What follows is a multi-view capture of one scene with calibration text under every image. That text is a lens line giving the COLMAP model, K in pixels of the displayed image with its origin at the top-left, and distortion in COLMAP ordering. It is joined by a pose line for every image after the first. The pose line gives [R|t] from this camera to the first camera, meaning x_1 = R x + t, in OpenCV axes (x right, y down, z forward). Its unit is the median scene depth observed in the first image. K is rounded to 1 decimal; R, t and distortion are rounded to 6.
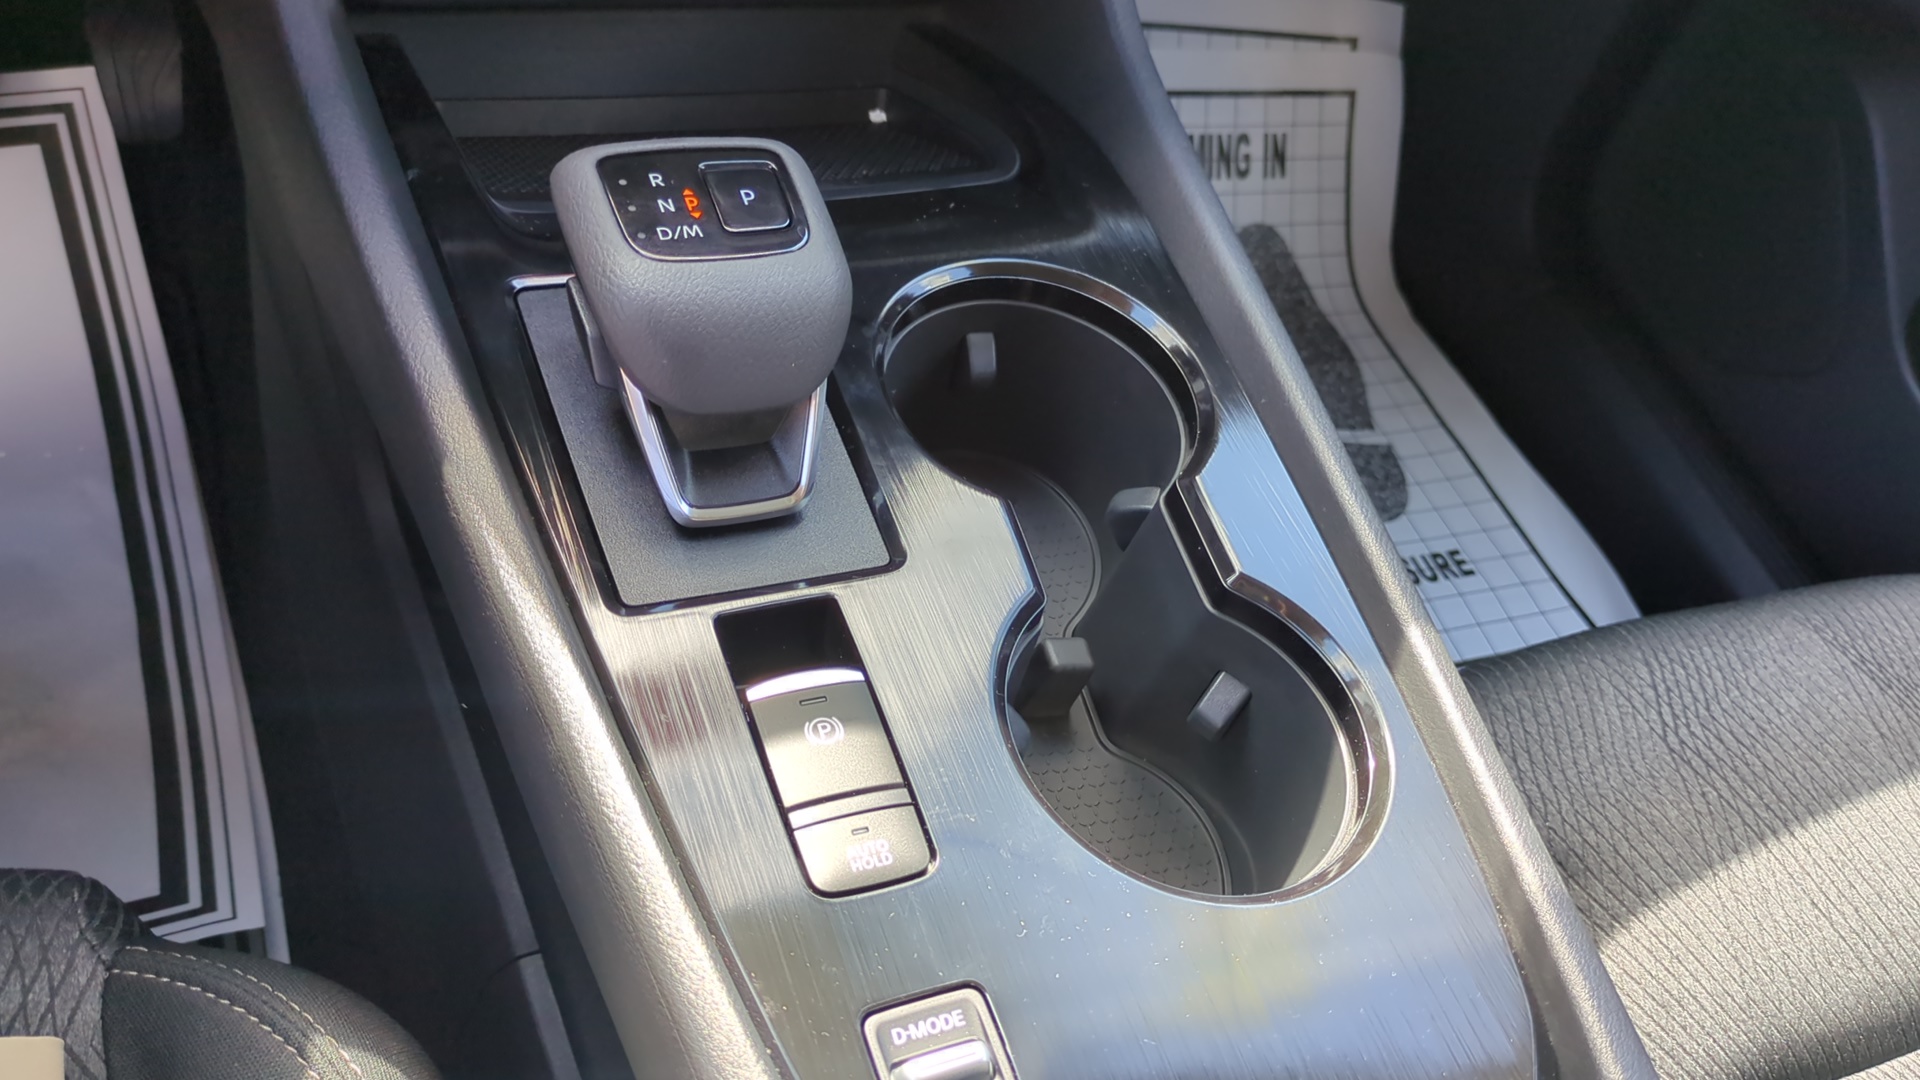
lens RADIAL K [[1679.5, 0, 960.1], [0, 1679.5, 535.0], [0, 0, 1]] dist [0.020566, -0.012985]
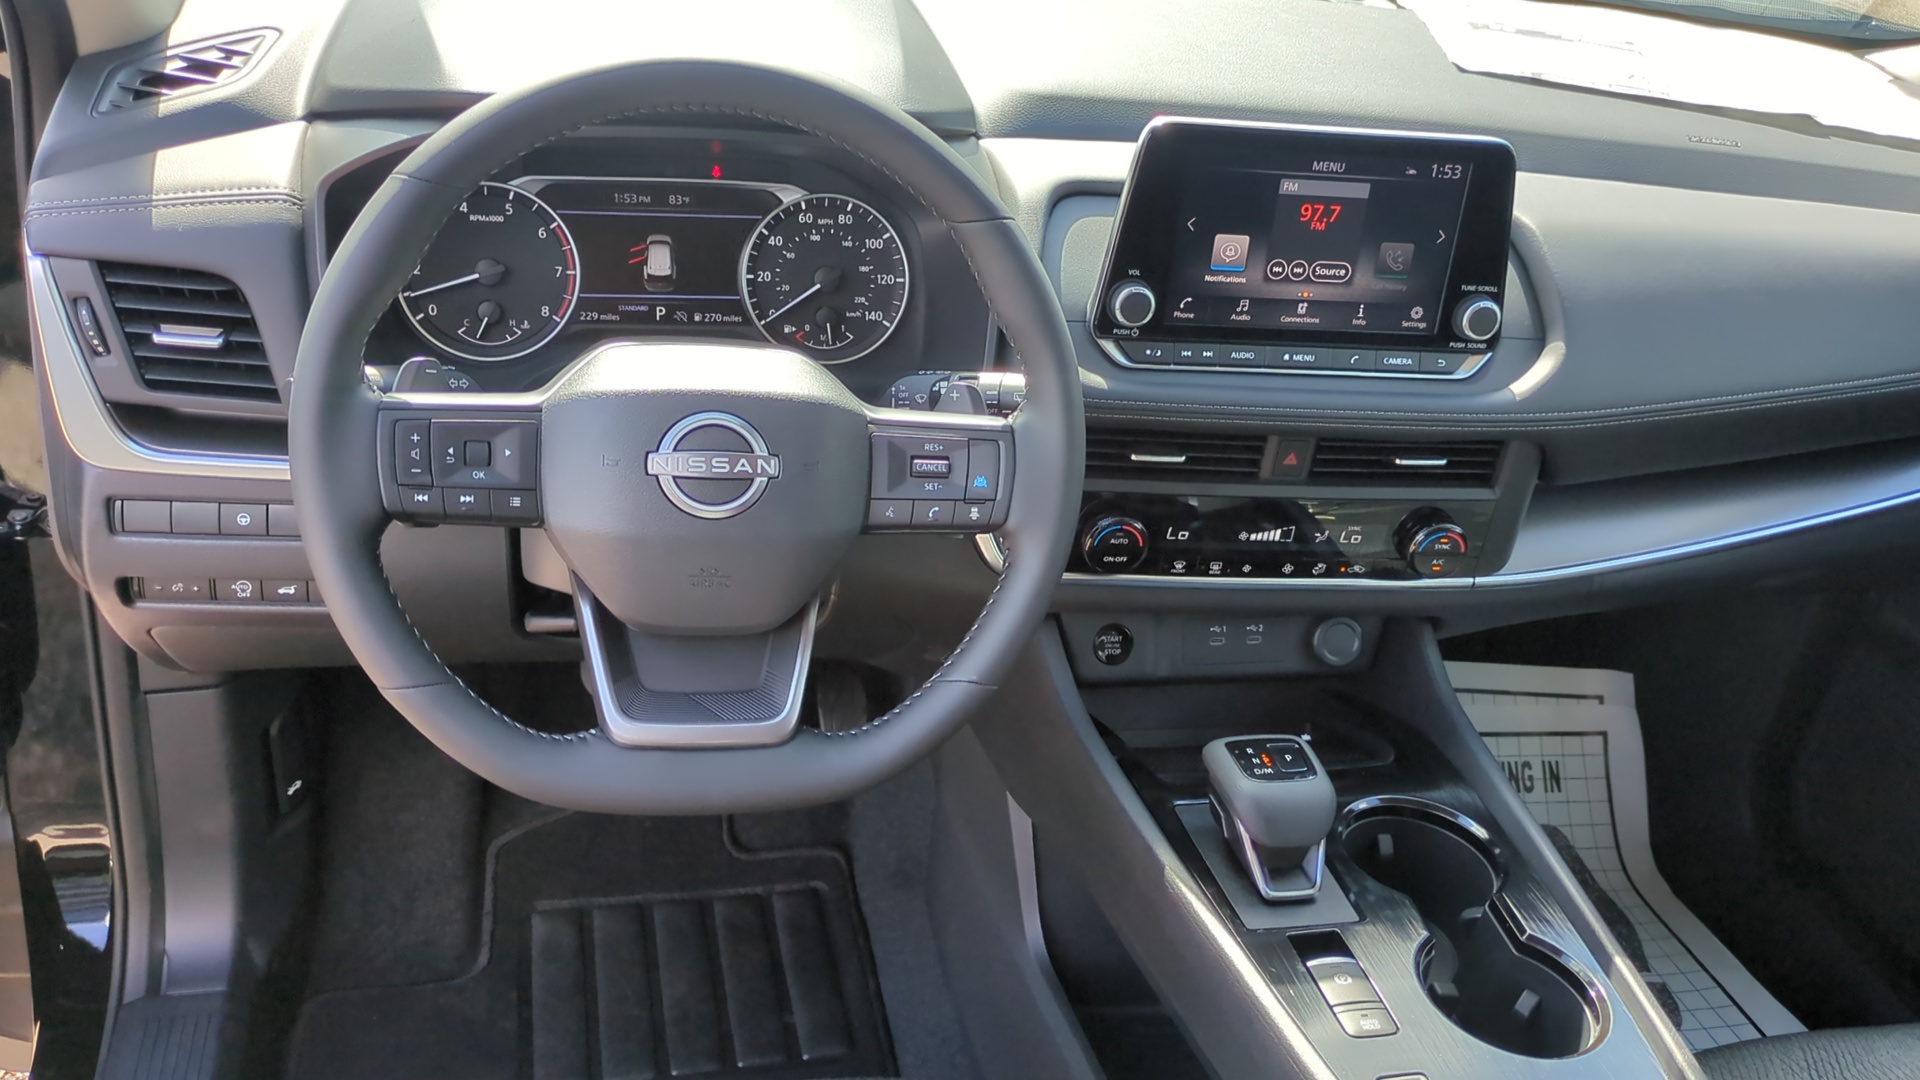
lens RADIAL K [[1672.1, 0, 960.6], [0, 1672.1, 528.7], [0, 0, 1]] dist [0.066376, -0.102990]
pose [[0.985425, -0.040717, -0.165165, -0.077090], [-0.026597, 0.922113, -0.386006, 0.182984], [0.168018, 0.384773, 0.907590, -0.577508]]
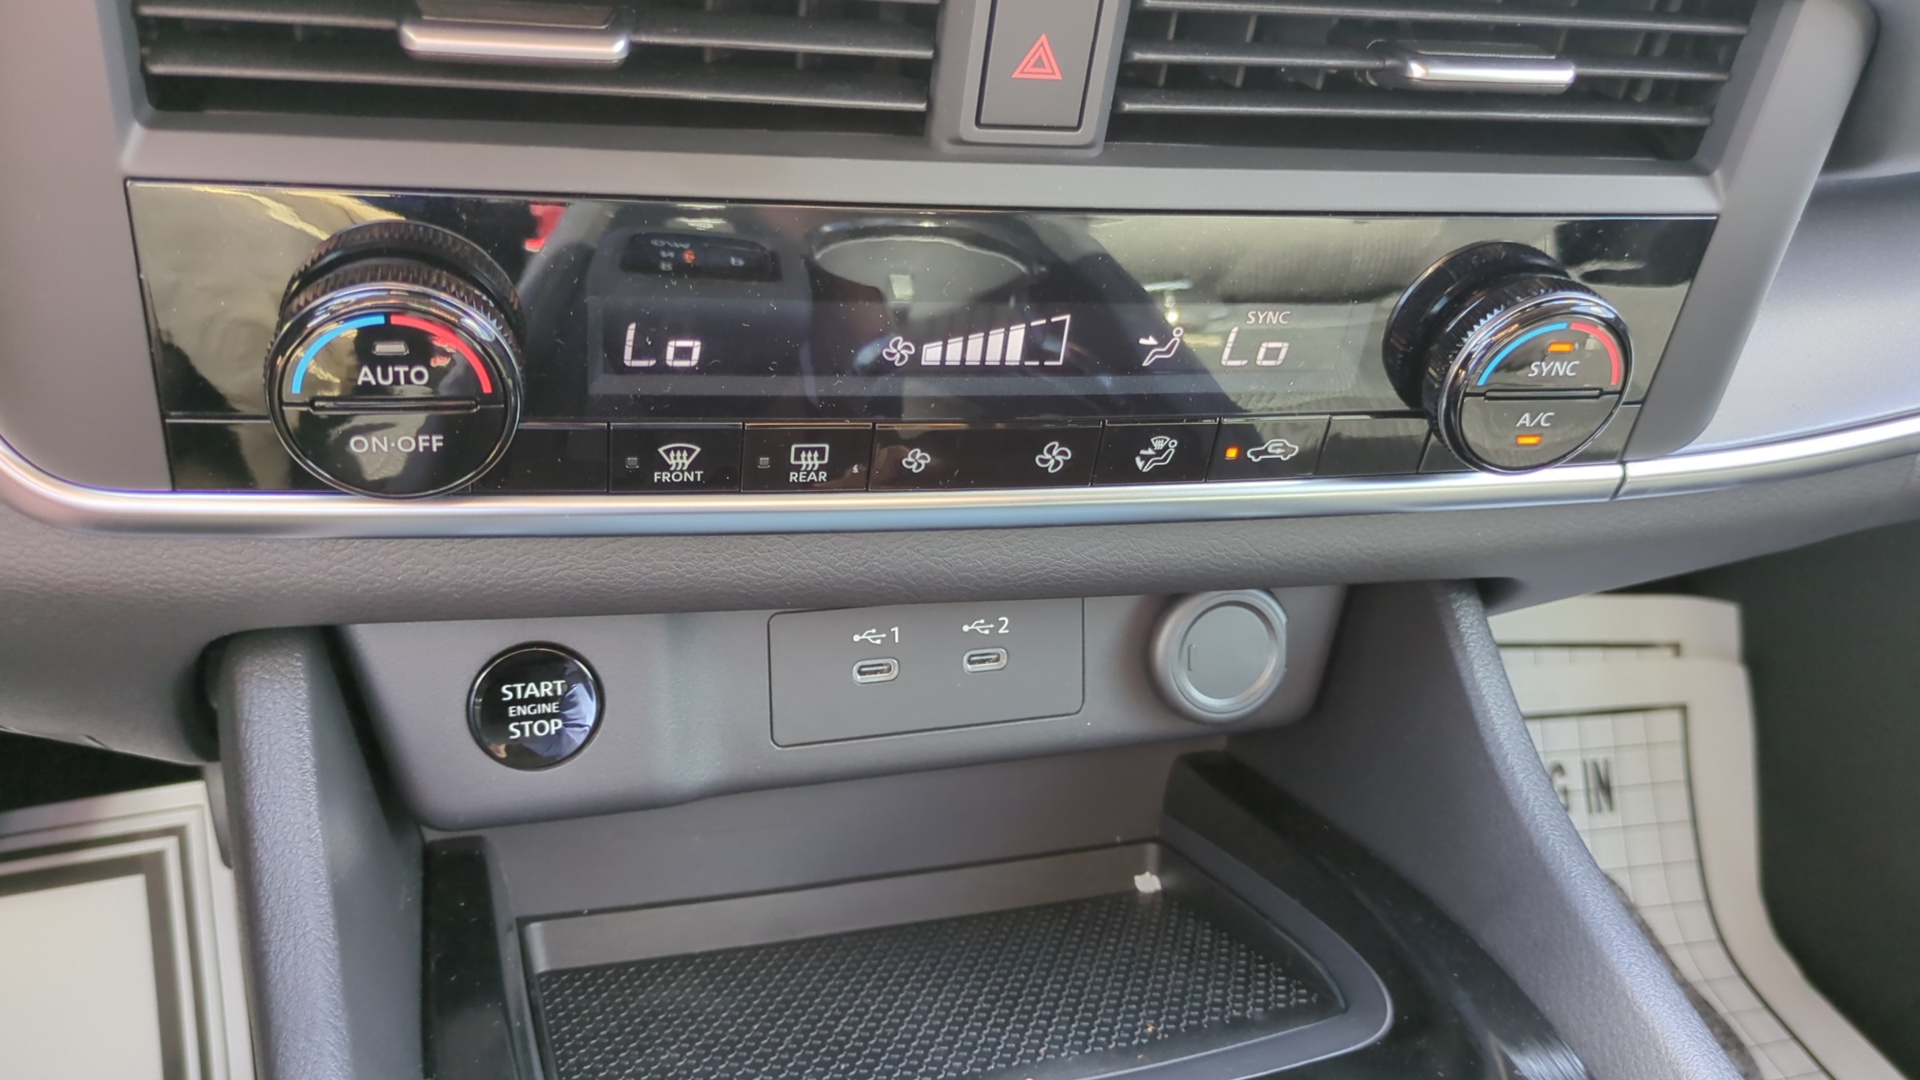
lens RADIAL K [[1679.5, 0, 960.1], [0, 1679.5, 535.0], [0, 0, 1]] dist [0.020566, -0.012985]
pose [[0.991734, -0.059187, -0.113840, -0.026908], [0.020866, 0.949835, -0.312053, -0.119465], [0.126599, 0.307099, 0.943220, 0.192498]]
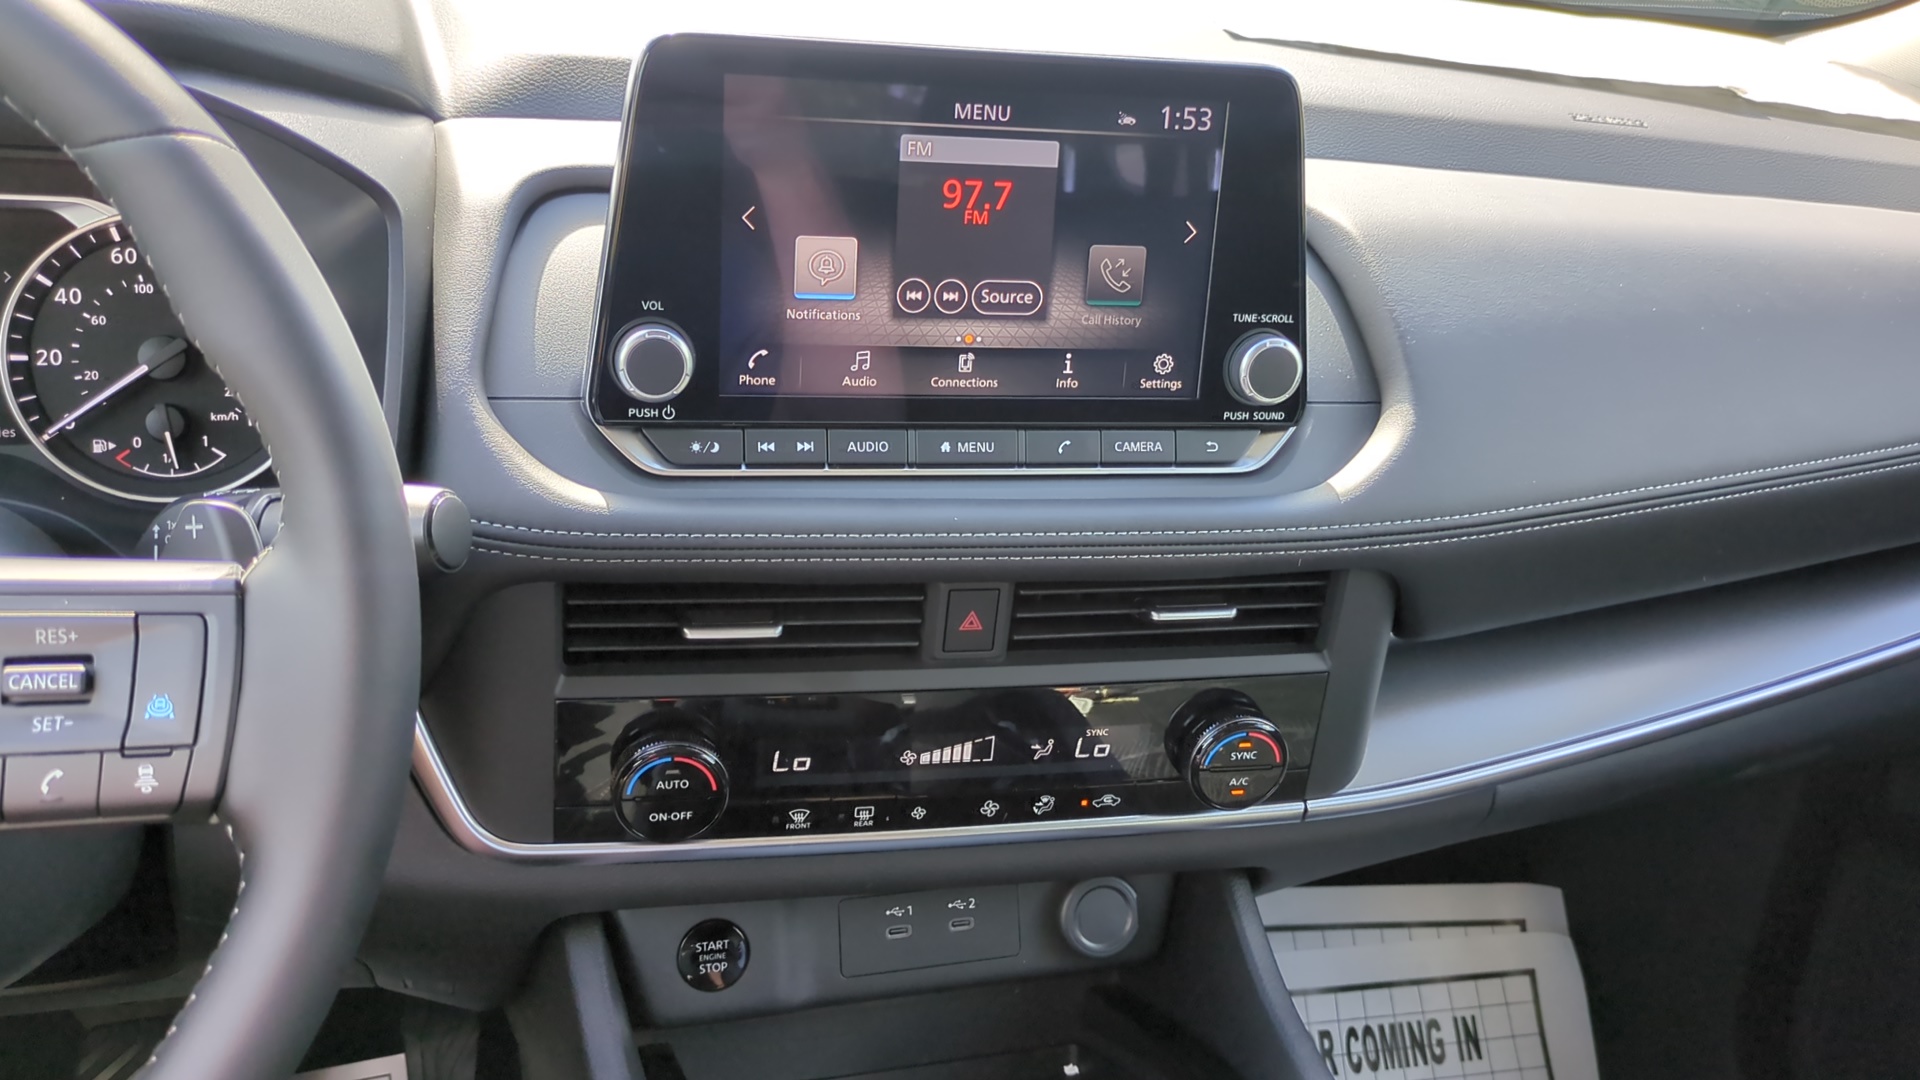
lens RADIAL K [[1672.1, 0, 960.6], [0, 1672.1, 528.7], [0, 0, 1]] dist [0.066376, -0.102990]
pose [[0.988772, -0.110009, -0.101133, 0.023103], [0.047699, 0.873729, -0.484069, -0.015158], [0.141615, 0.473810, 0.869166, -0.124658]]
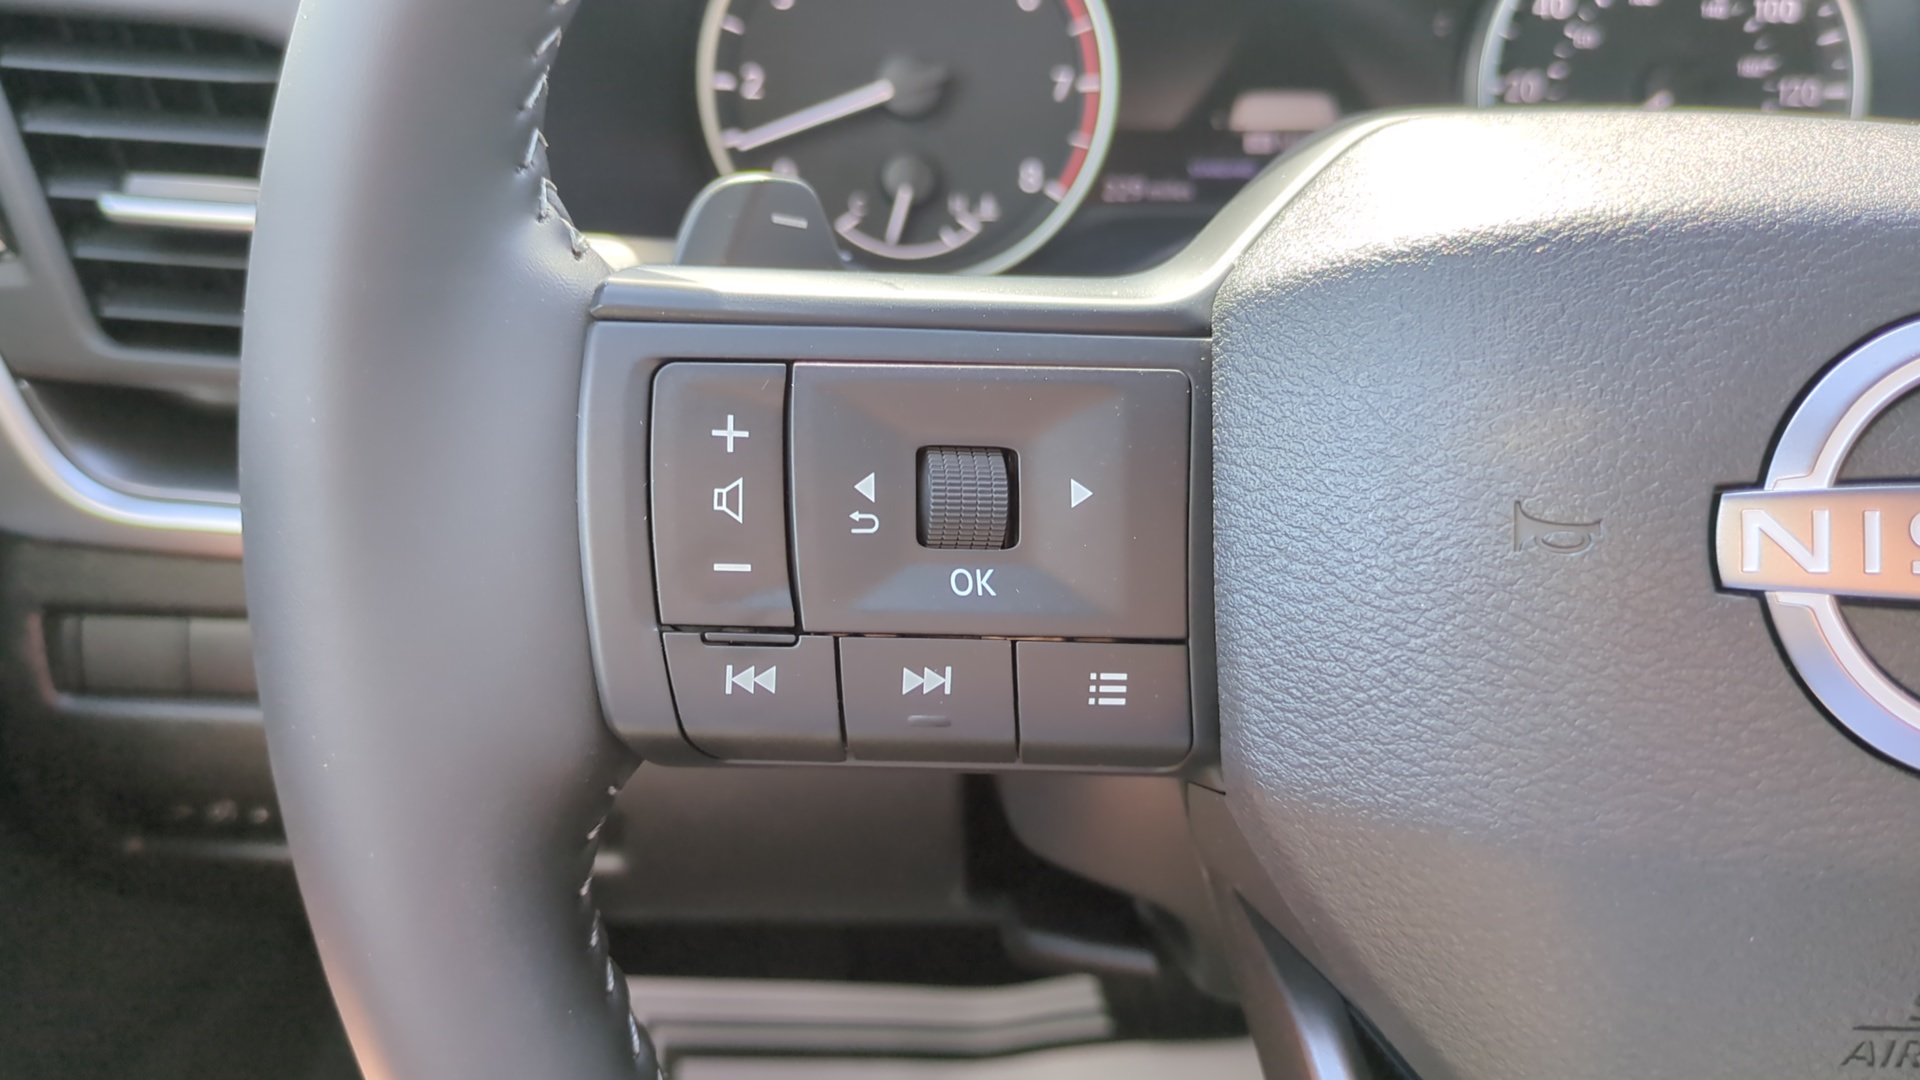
lens RADIAL K [[1685.7, 0, 967.1], [0, 1685.7, 535.5], [0, 0, 1]] dist [-0.000907, -0.015567]
pose [[0.937623, -0.043860, -0.344876, -0.378499], [-0.104051, 0.911133, -0.398761, -0.080076], [0.331718, 0.409772, 0.849735, -0.049487]]
